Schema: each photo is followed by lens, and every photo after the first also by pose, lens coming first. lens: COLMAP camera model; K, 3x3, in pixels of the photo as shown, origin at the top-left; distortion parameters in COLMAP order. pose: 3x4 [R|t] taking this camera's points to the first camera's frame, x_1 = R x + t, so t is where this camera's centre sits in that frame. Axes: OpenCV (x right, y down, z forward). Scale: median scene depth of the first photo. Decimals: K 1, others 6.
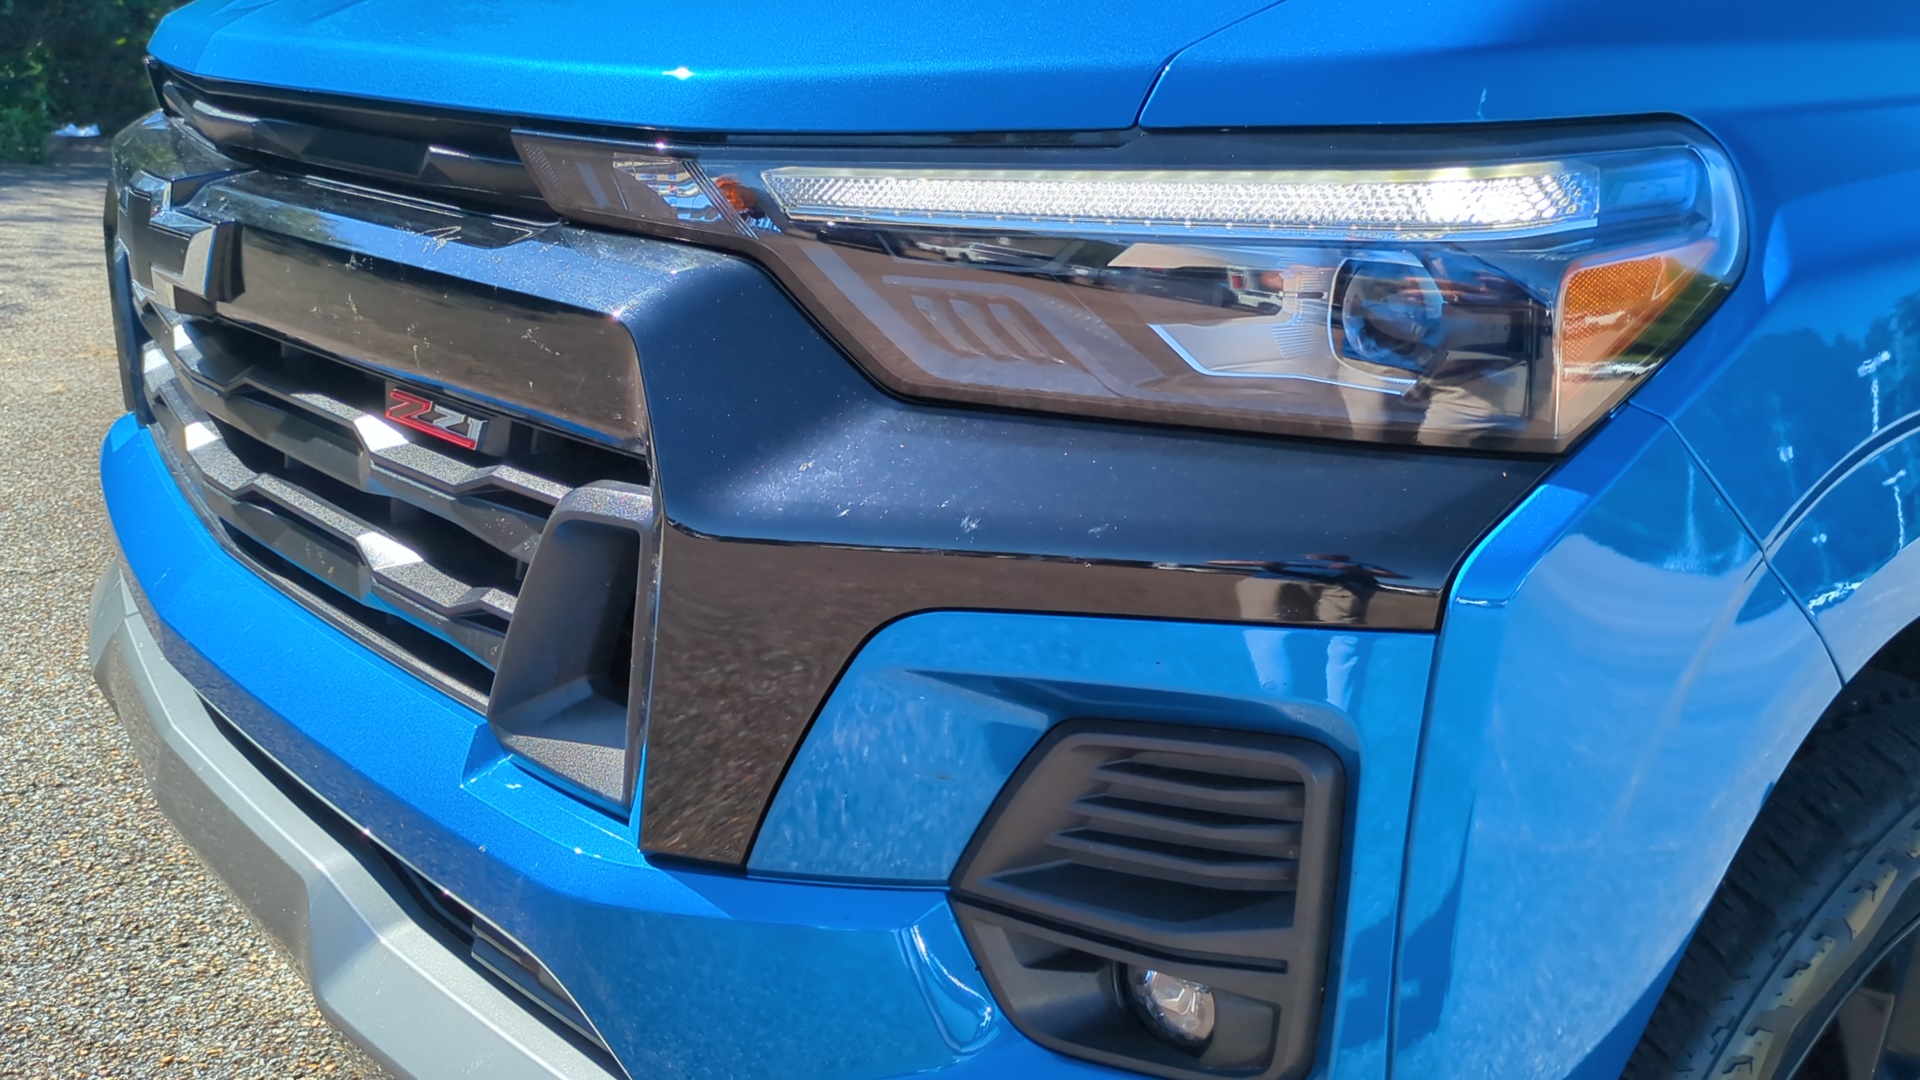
lens RADIAL K [[1642.0, 0, 959.0], [0, 1642.0, 530.9], [0, 0, 1]] dist [0.047783, -0.059796]
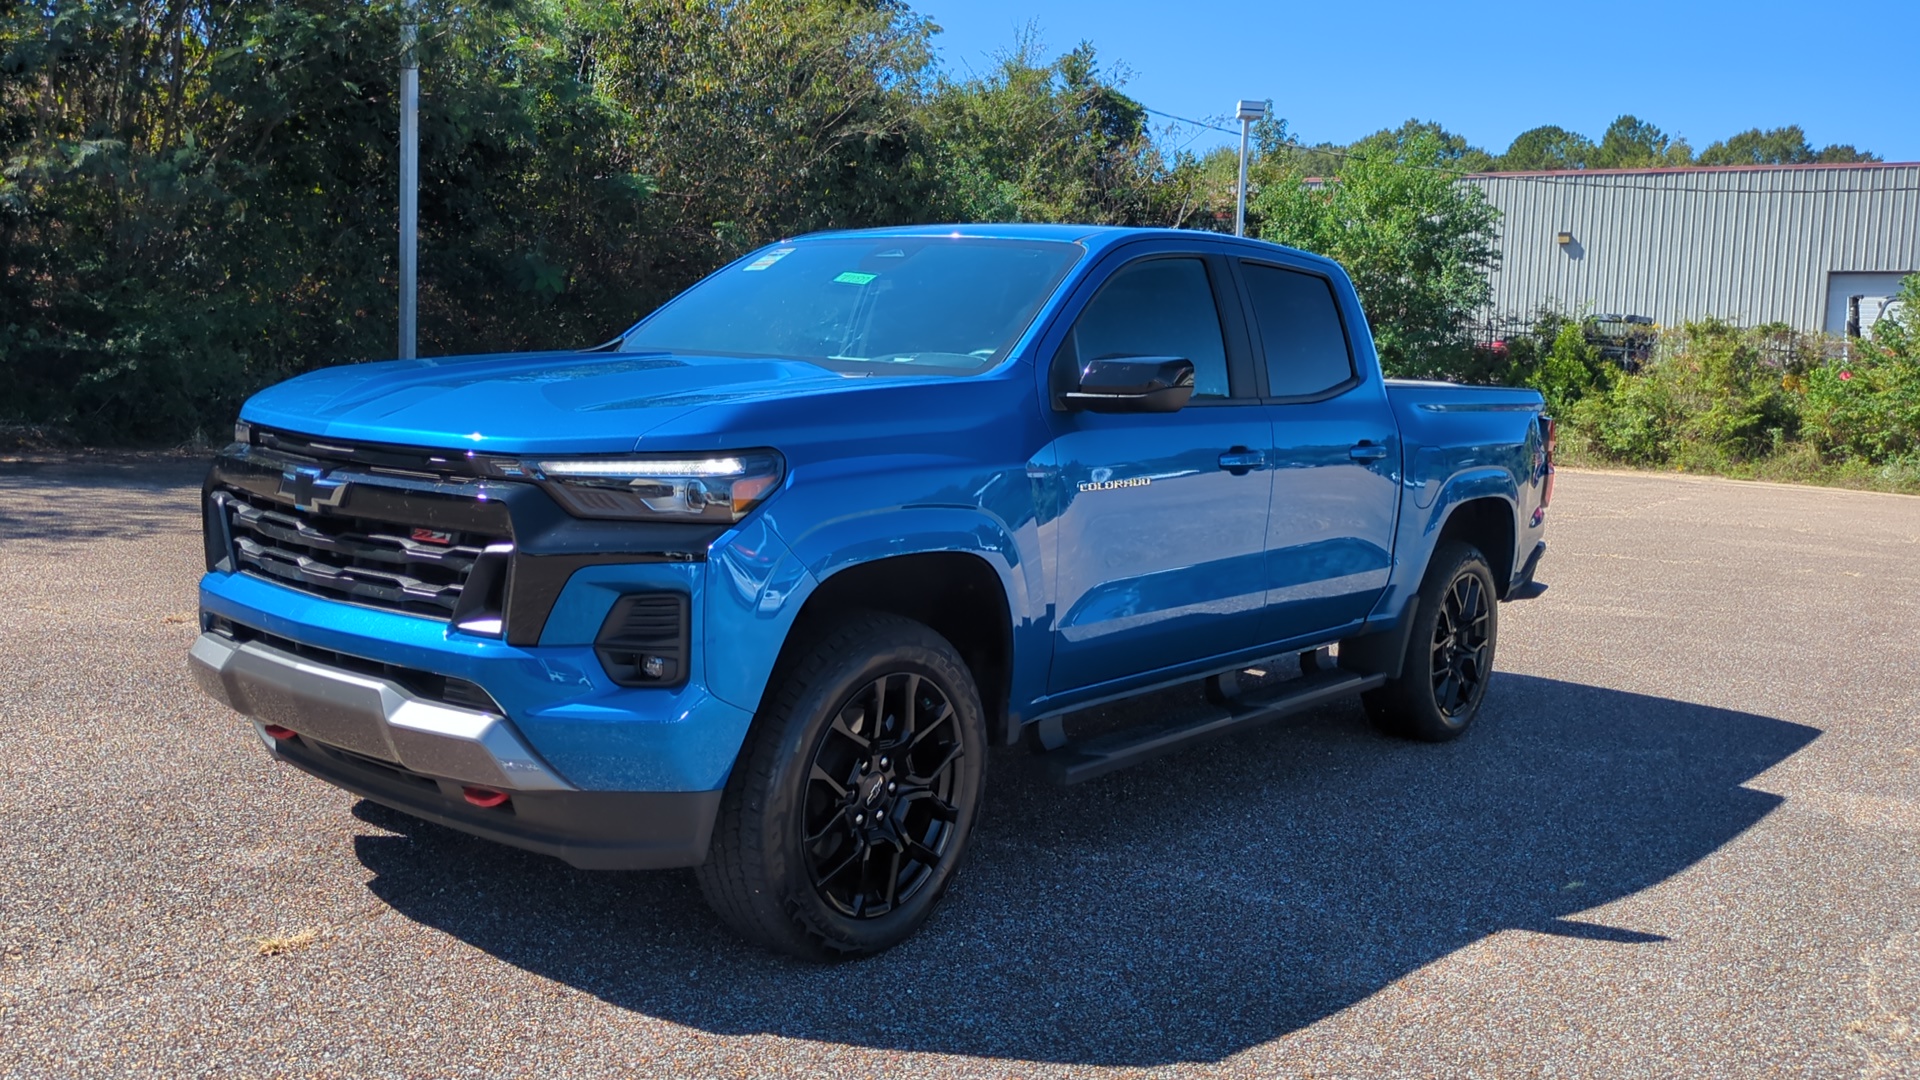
lens RADIAL K [[1642.0, 0, 959.0], [0, 1642.0, 530.9], [0, 0, 1]] dist [0.047783, -0.059796]
pose [[0.975107, -0.029341, 0.219787, -0.013273], [0.061791, 0.987899, -0.142258, 0.557235], [-0.212953, 0.152298, 0.965120, -2.953112]]
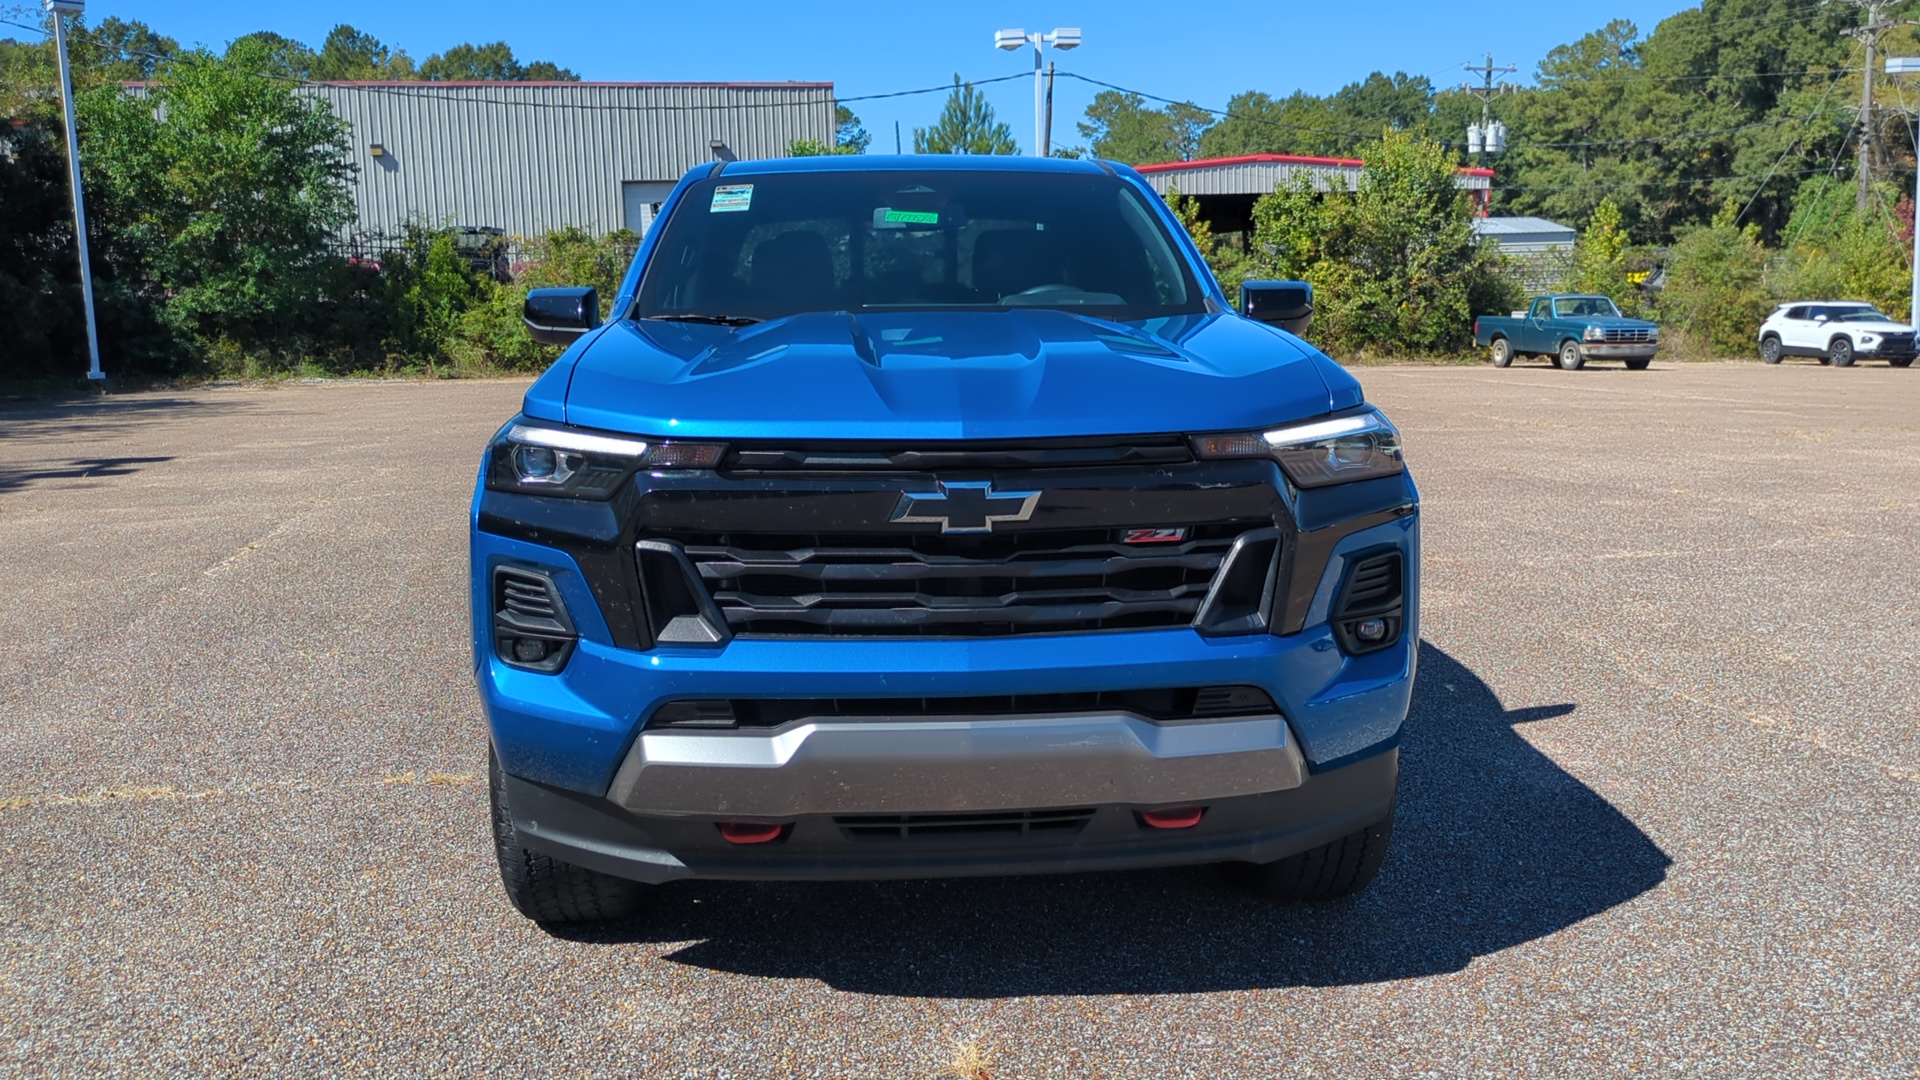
lens RADIAL K [[1642.0, 0, 959.0], [0, 1642.0, 530.9], [0, 0, 1]] dist [0.047783, -0.059796]
pose [[0.579734, -0.179918, 0.794694, -3.381964], [0.260318, 0.965099, 0.028594, -0.297716], [-0.772103, 0.190296, 0.606337, -0.586111]]
